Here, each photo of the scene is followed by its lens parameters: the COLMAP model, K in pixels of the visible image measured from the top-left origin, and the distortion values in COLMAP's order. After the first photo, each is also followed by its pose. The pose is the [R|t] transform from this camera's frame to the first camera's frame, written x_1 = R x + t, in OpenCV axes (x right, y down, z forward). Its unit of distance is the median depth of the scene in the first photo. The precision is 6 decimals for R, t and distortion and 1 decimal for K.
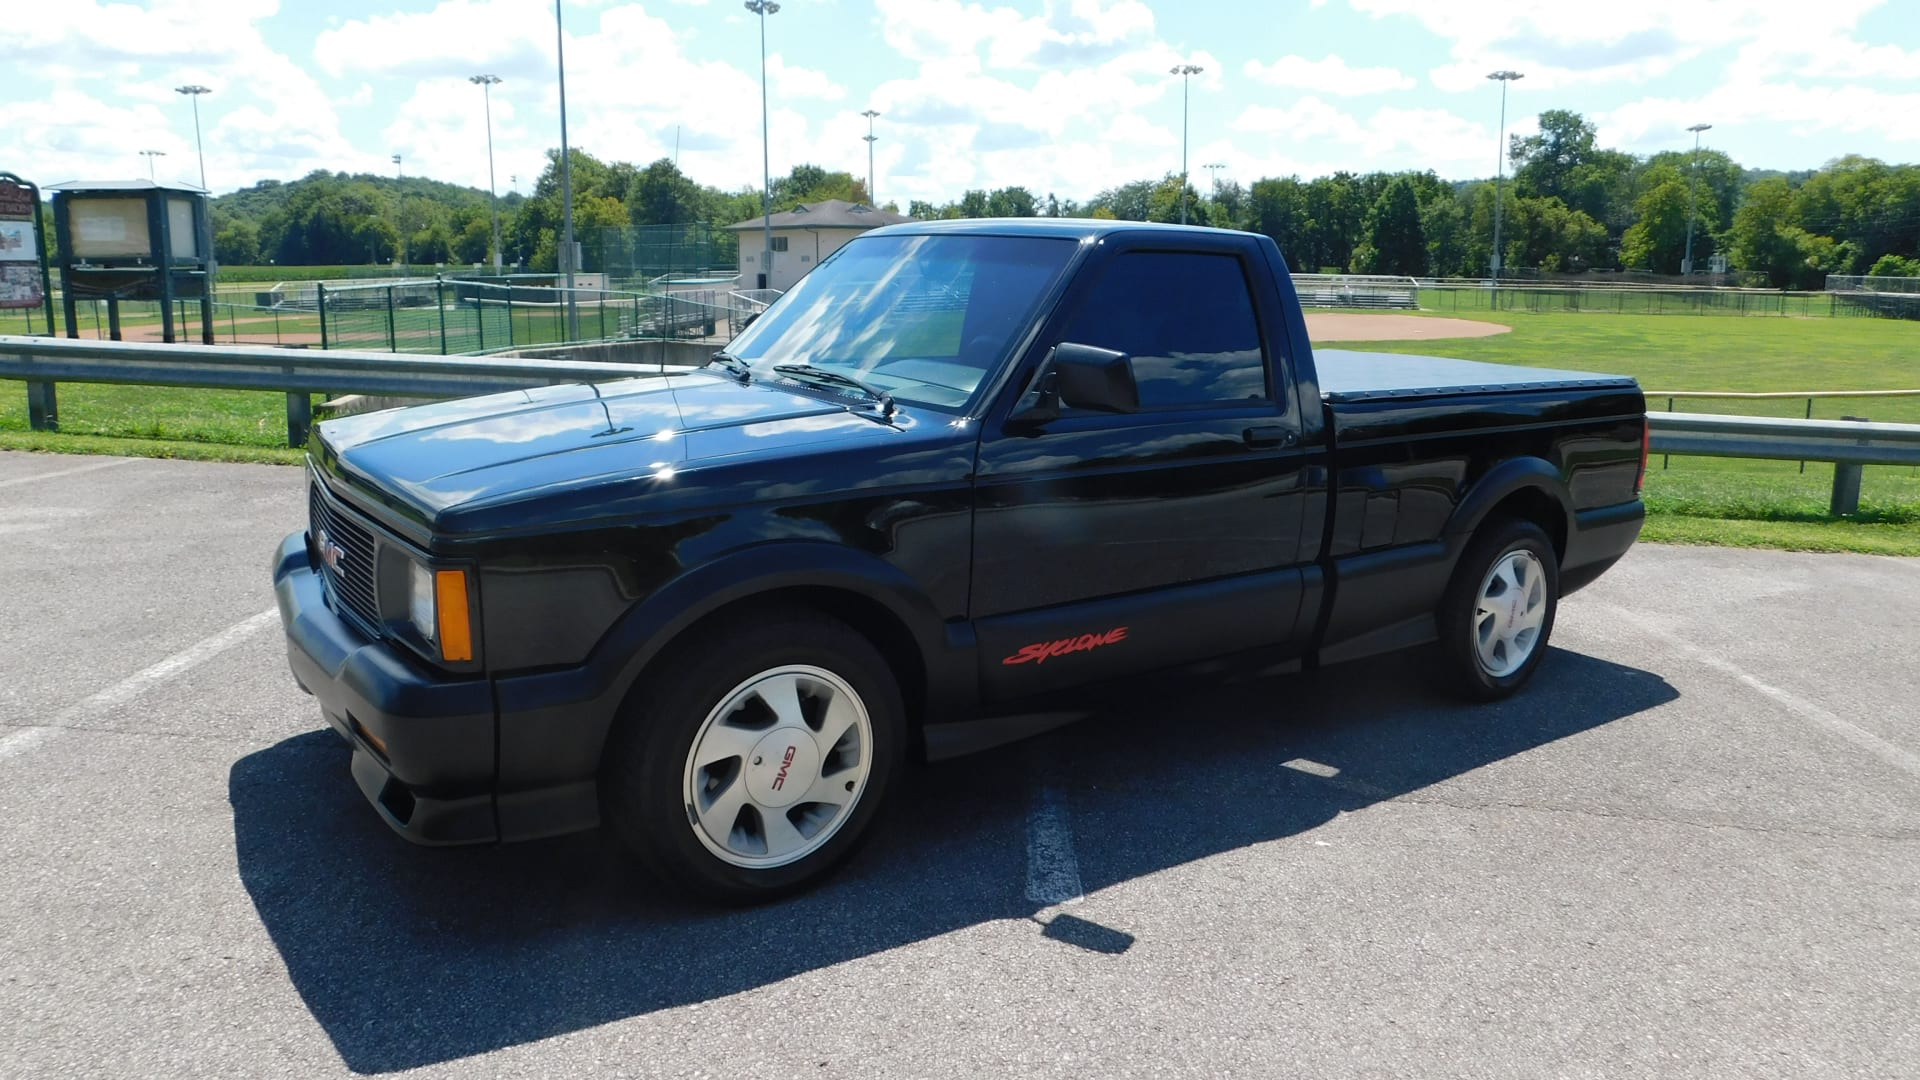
lens RADIAL K [[1294.4, 0, 960.0], [0, 1294.4, 540.0], [0, 0, 1]] dist [-0.042576, 0.003675]
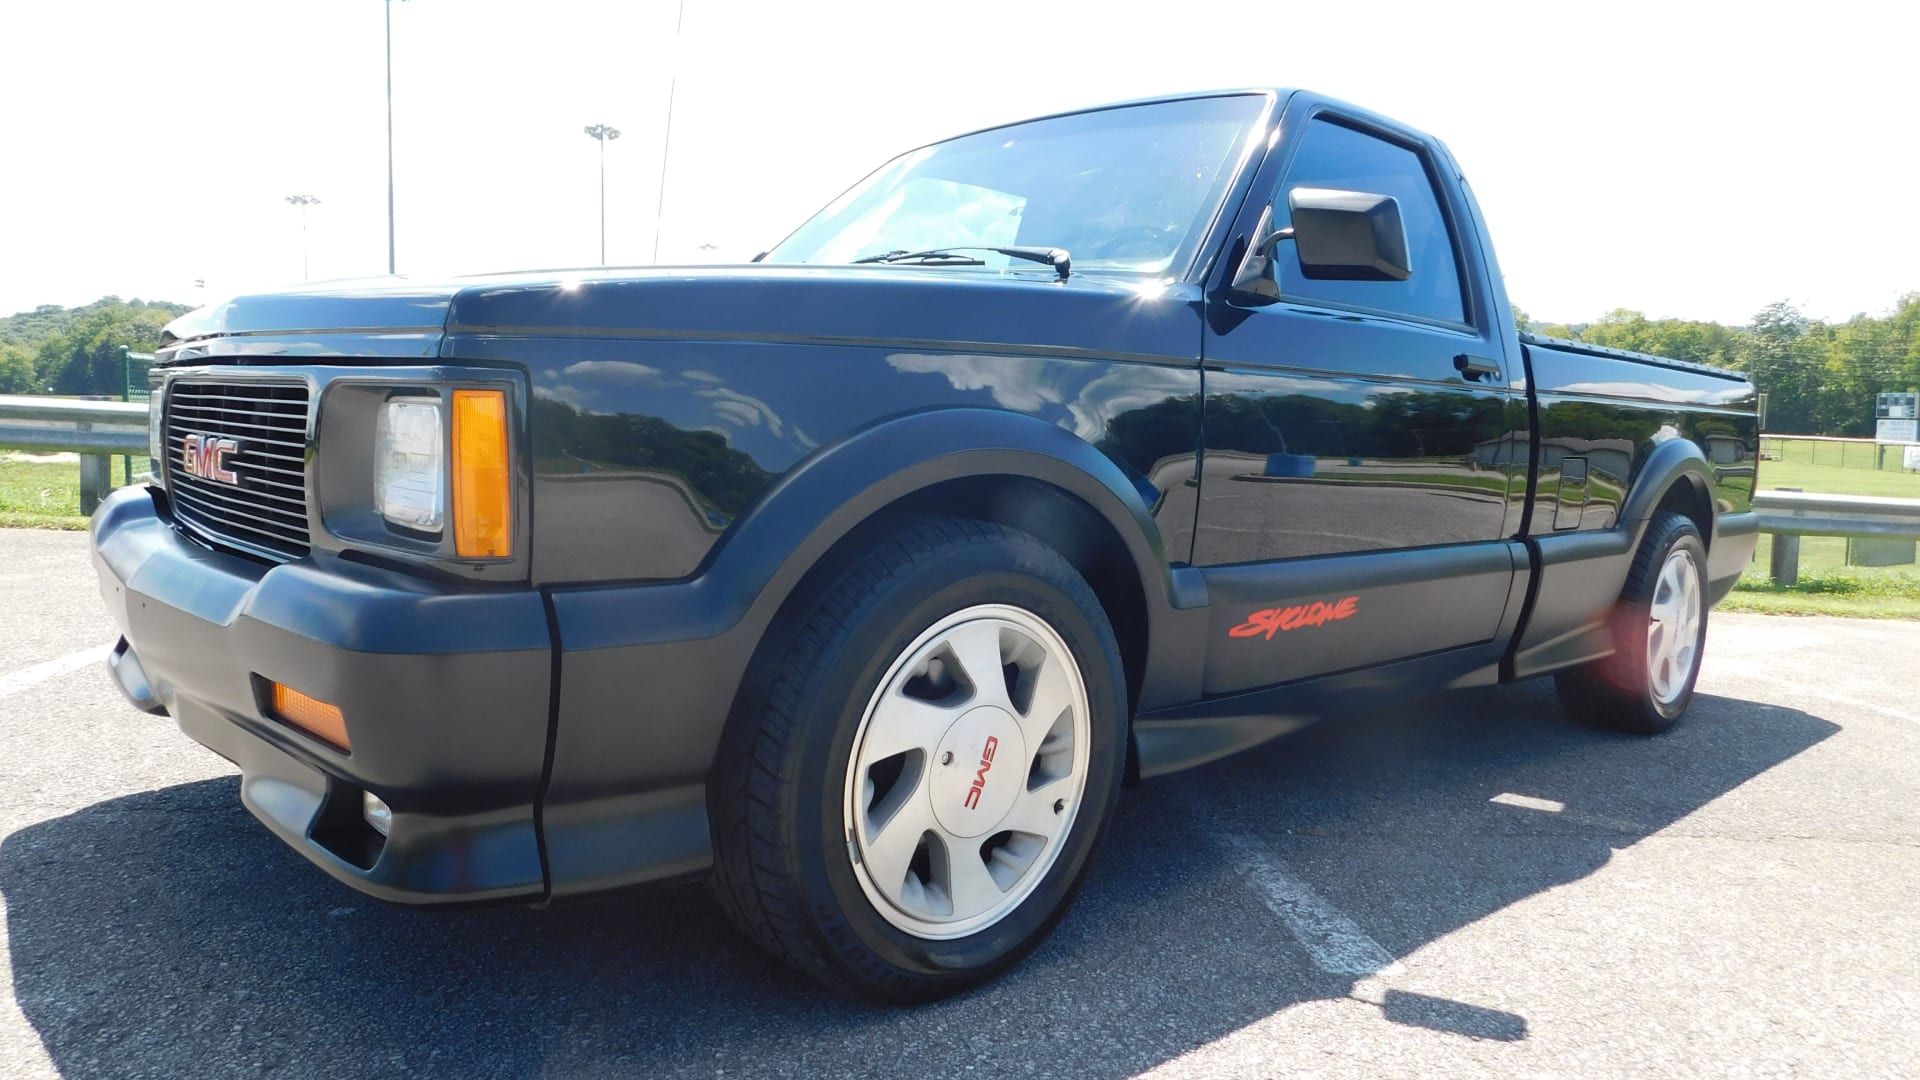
lens RADIAL K [[1296.1, 0, 972.3], [0, 1296.1, 550.3], [0, 0, 1]] dist [-0.034043, 0.021391]
pose [[0.990760, -0.005346, 0.135520, -0.215194], [0.018544, 0.995178, -0.096316, 0.123904], [-0.134352, 0.097939, 0.986082, 0.352704]]
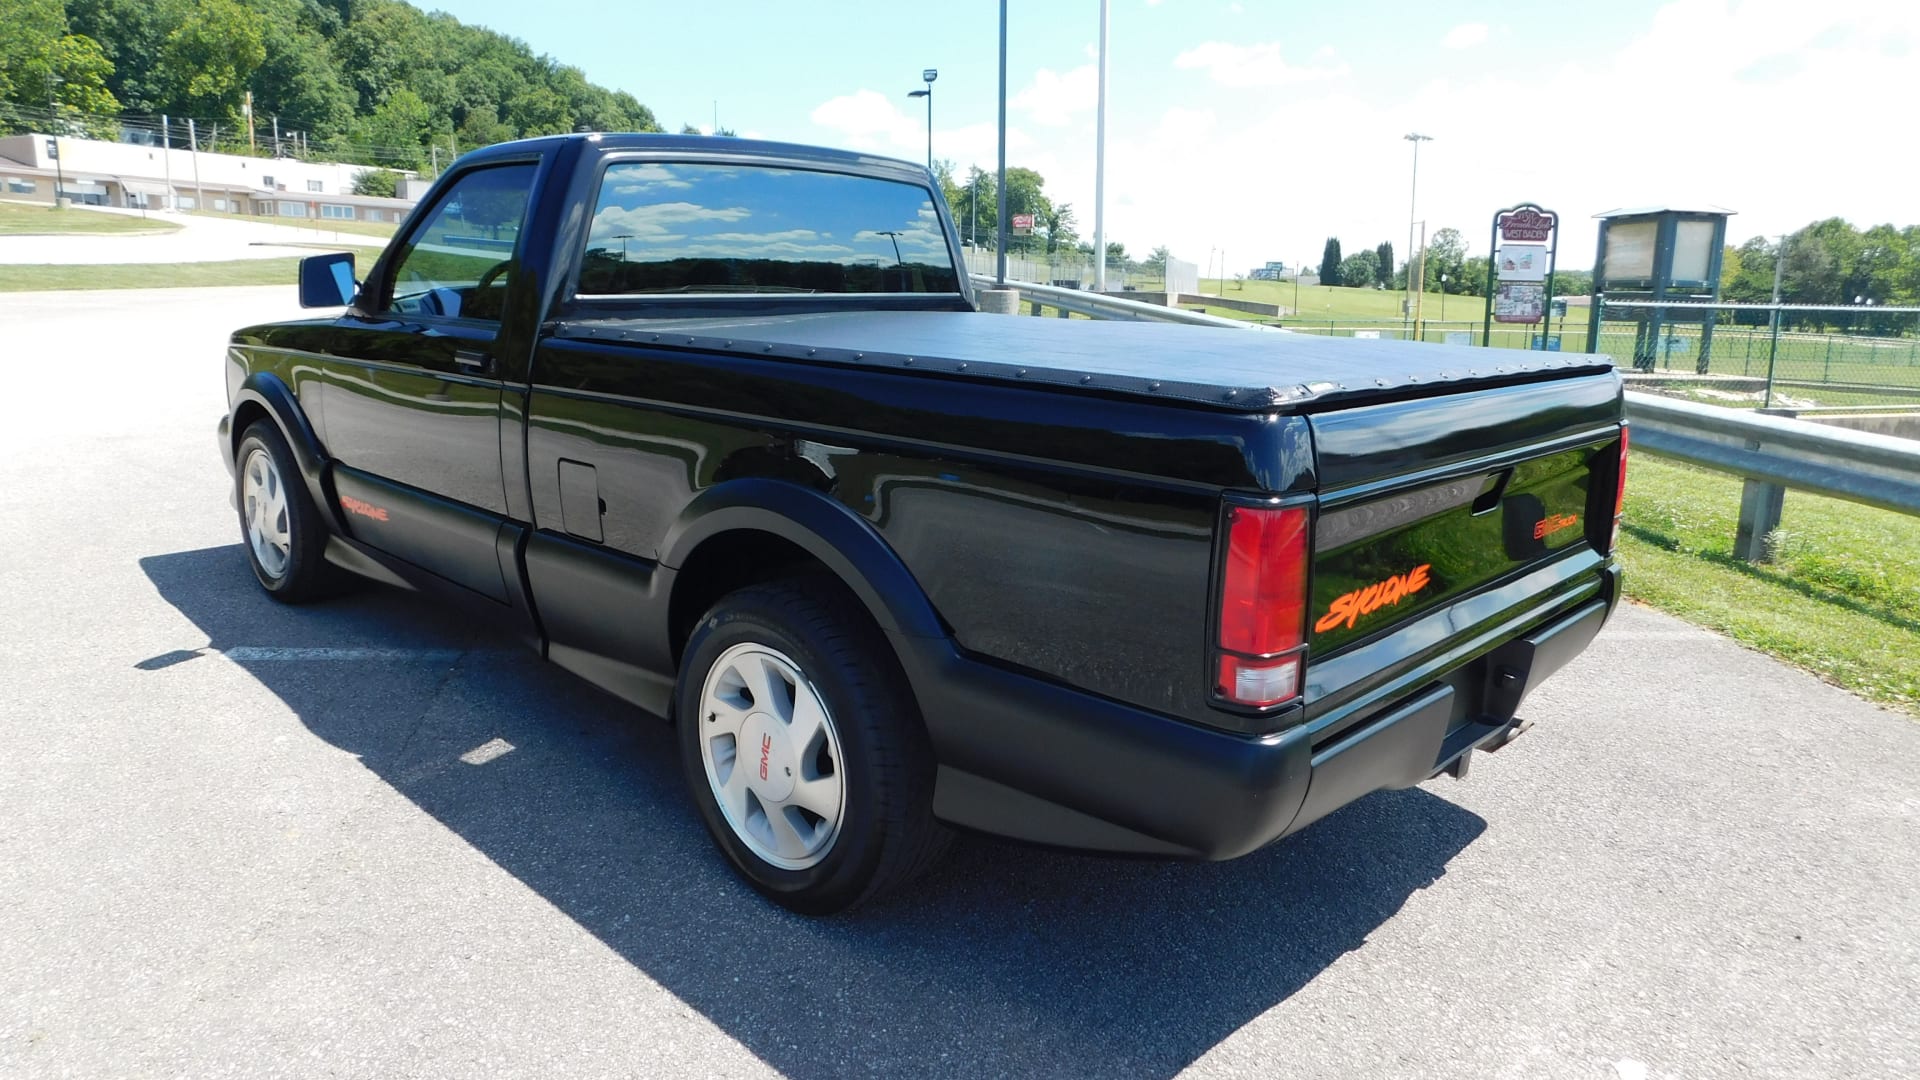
lens RADIAL K [[1296.1, 0, 972.3], [0, 1296.1, 550.3], [0, 0, 1]] dist [-0.034043, 0.021391]
pose [[0.156414, 0.184866, -0.970237, 1.521287], [-0.220860, 0.964000, 0.148072, -0.209856], [0.962682, 0.191126, 0.191612, 1.485000]]
